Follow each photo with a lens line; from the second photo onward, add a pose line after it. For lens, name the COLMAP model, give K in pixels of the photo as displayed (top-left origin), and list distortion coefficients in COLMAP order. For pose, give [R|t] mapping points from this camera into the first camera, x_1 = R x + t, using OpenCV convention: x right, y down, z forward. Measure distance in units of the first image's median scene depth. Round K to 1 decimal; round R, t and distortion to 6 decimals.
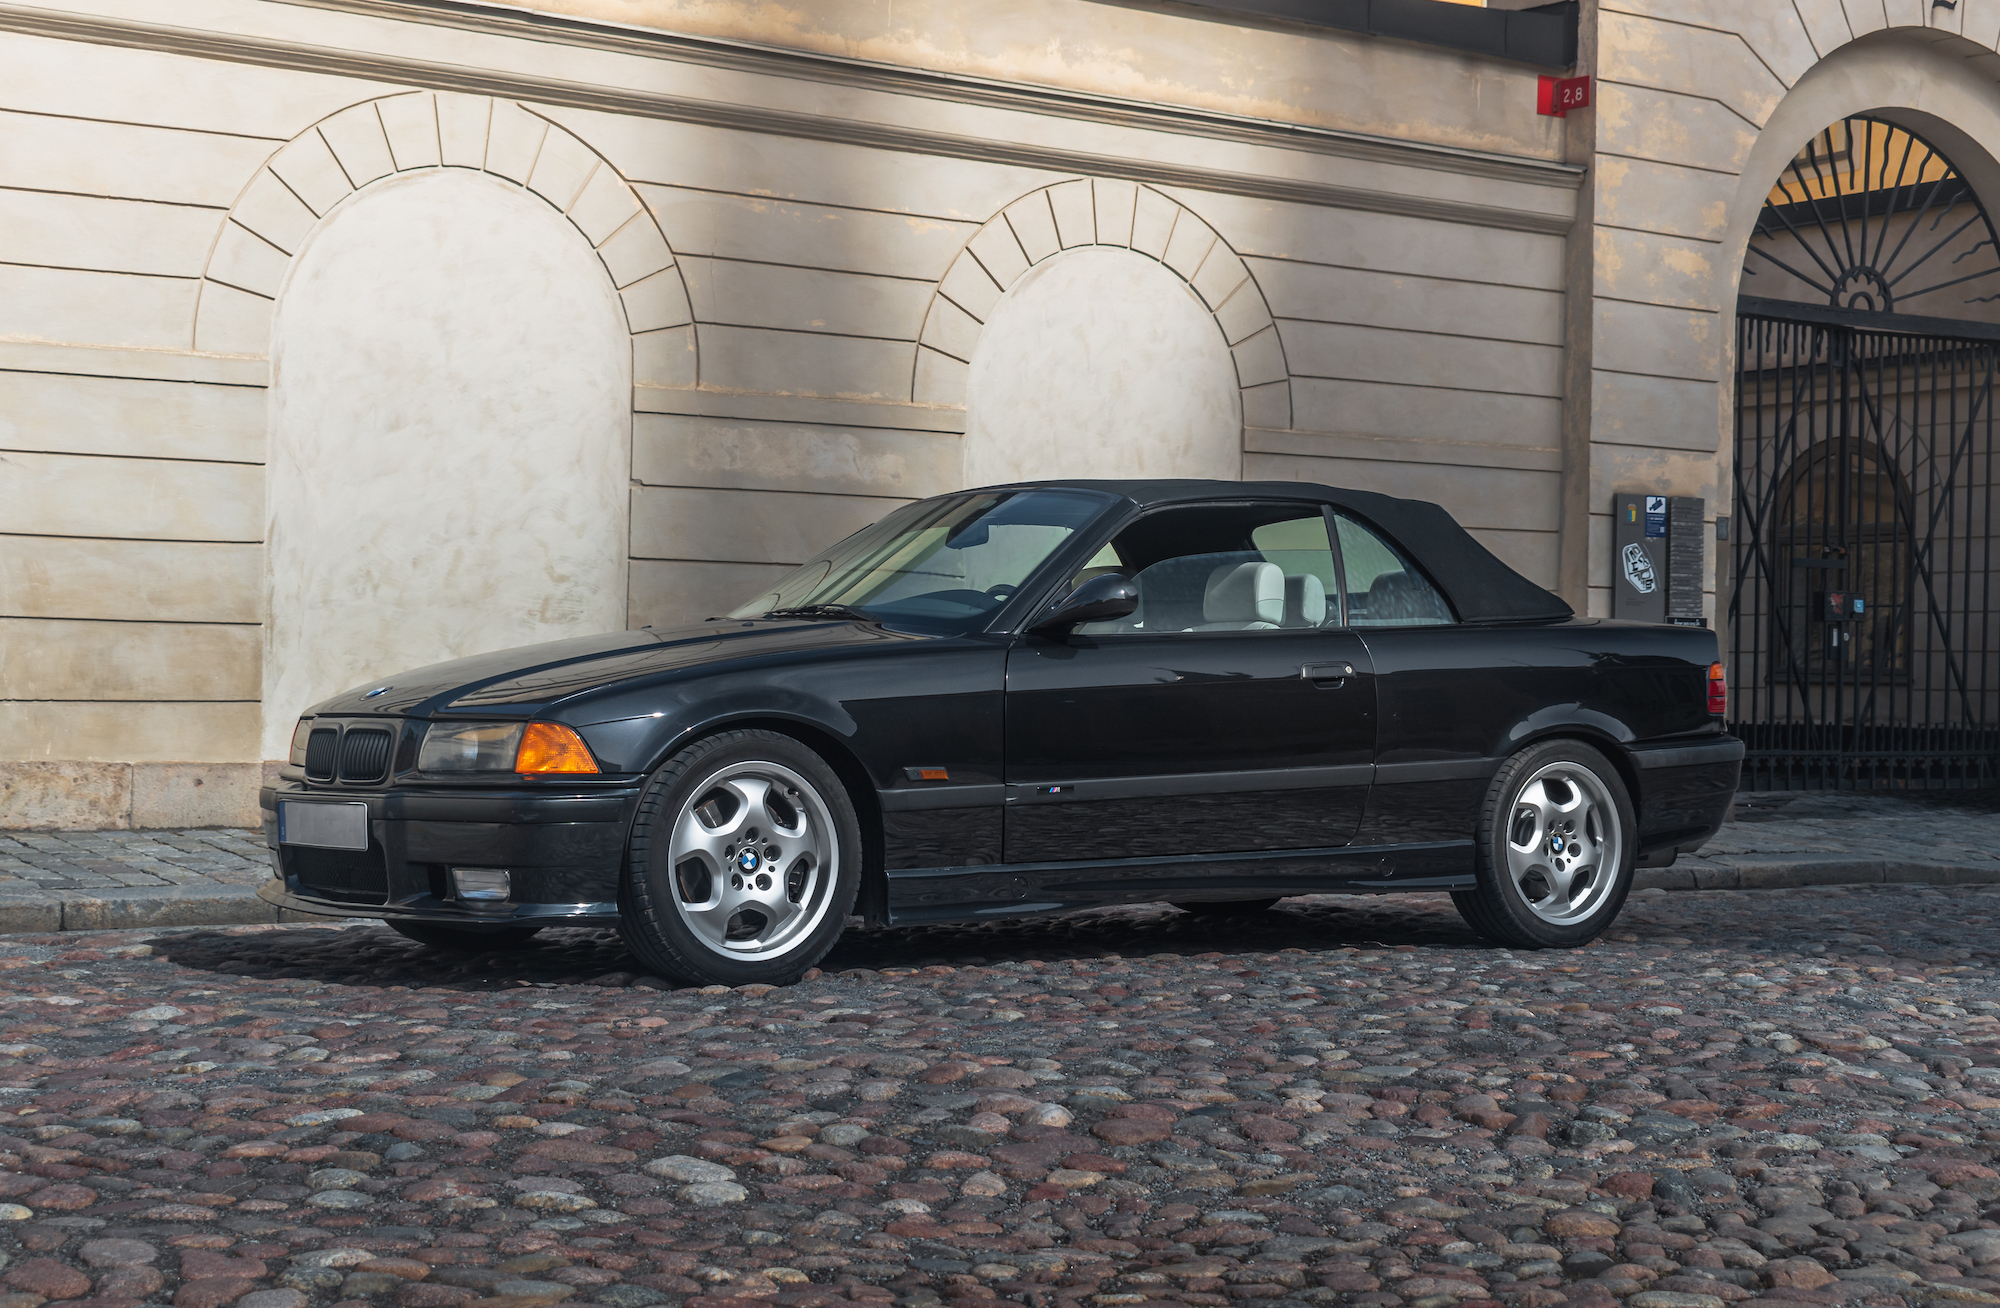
lens RADIAL K [[2870.0, 0, 1000.0], [0, 2870.0, 654.0], [0, 0, 1]] dist [0.002418, -0.038089]
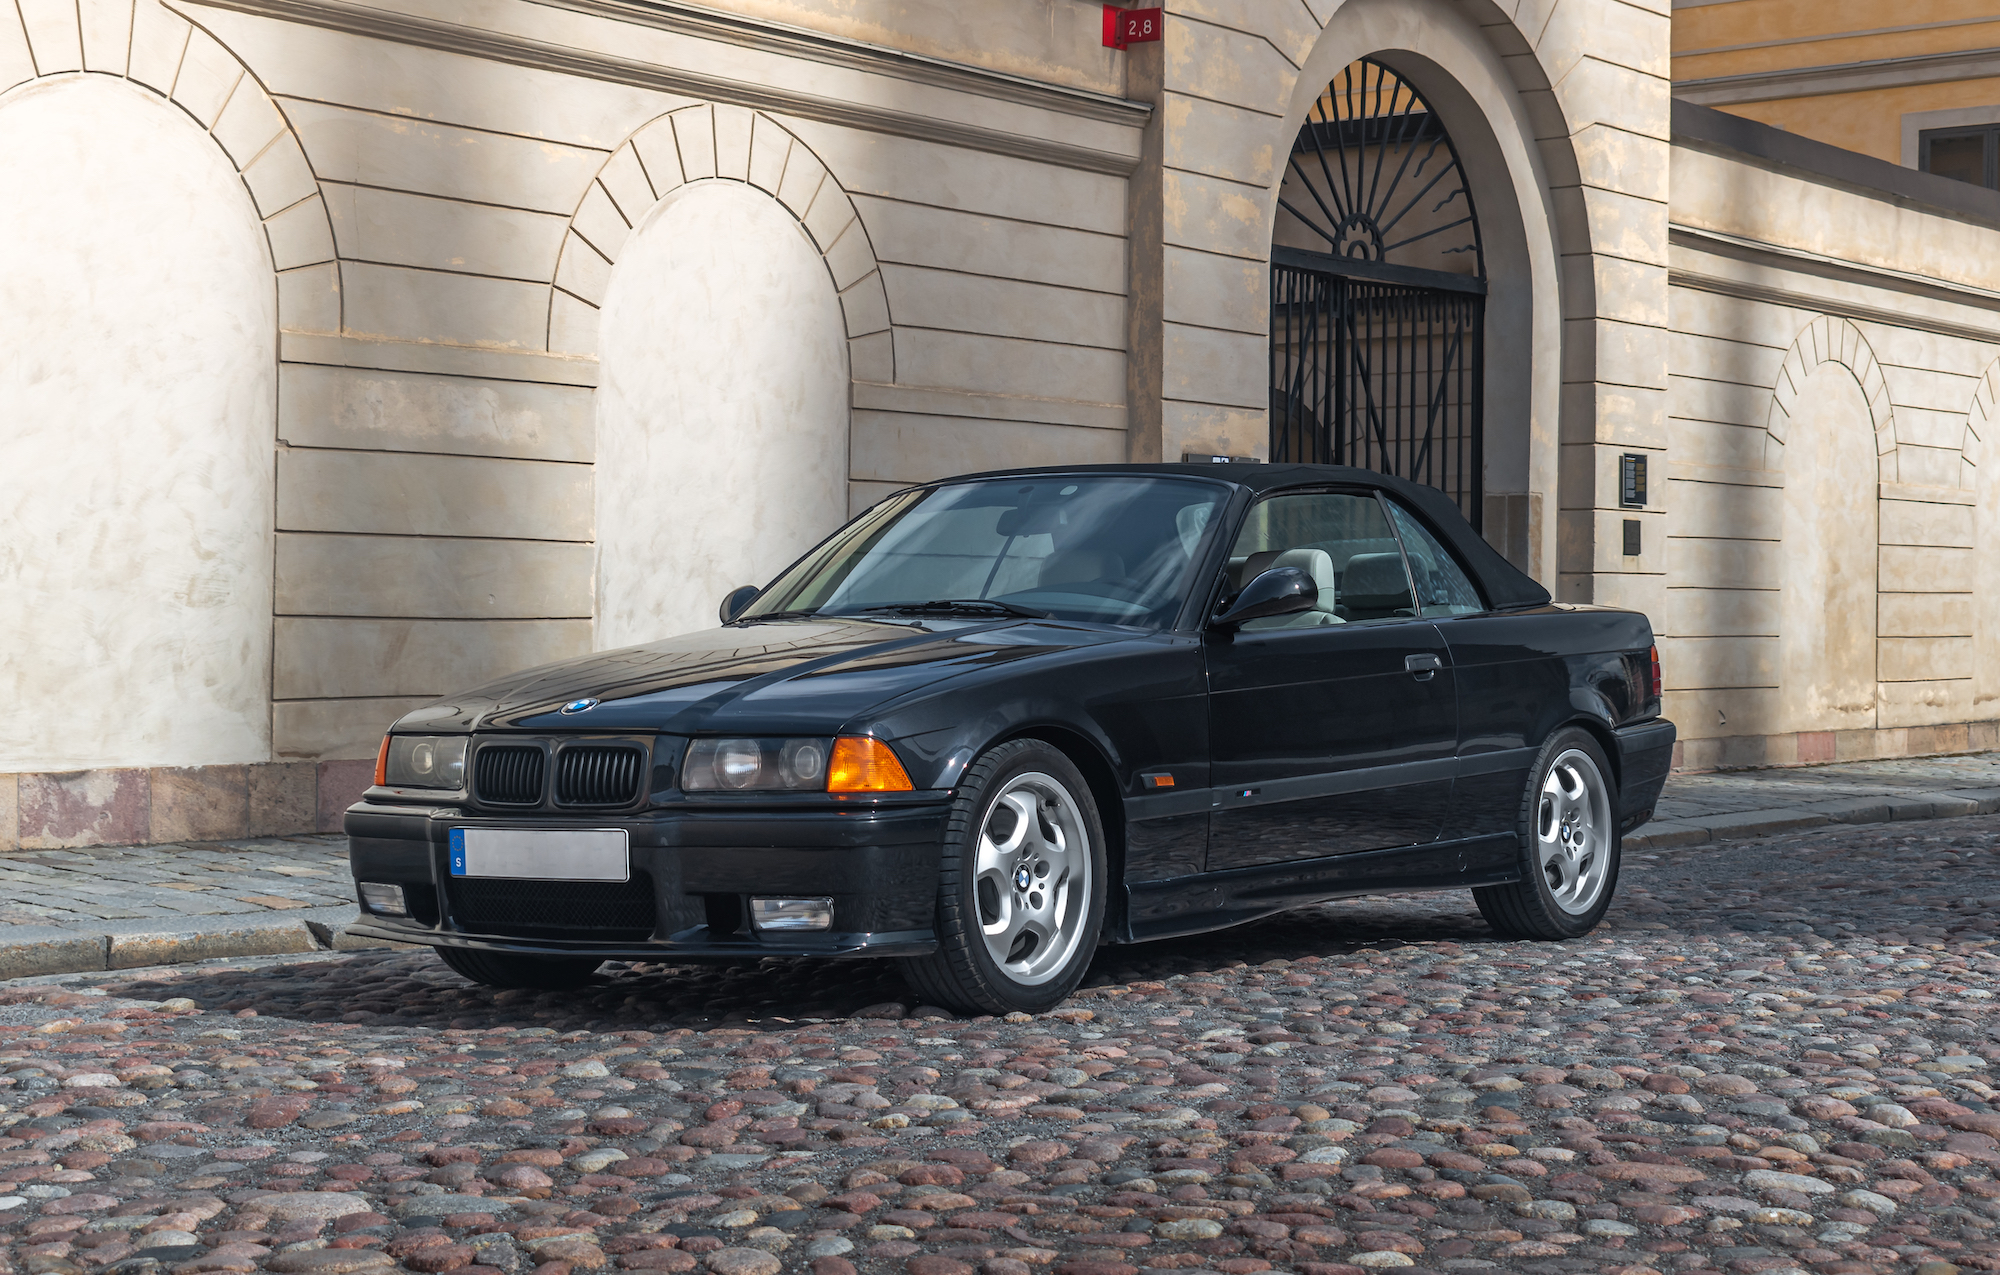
lens RADIAL K [[3306.3, 0, 1000.0], [0, 3306.3, 637.5], [0, 0, 1]] dist [-0.012728, 0.039278]
pose [[0.950159, -0.011595, 0.311551, -0.220158], [0.008636, 0.999904, 0.010875, -0.009607], [-0.311647, -0.007643, 0.950167, -0.013930]]
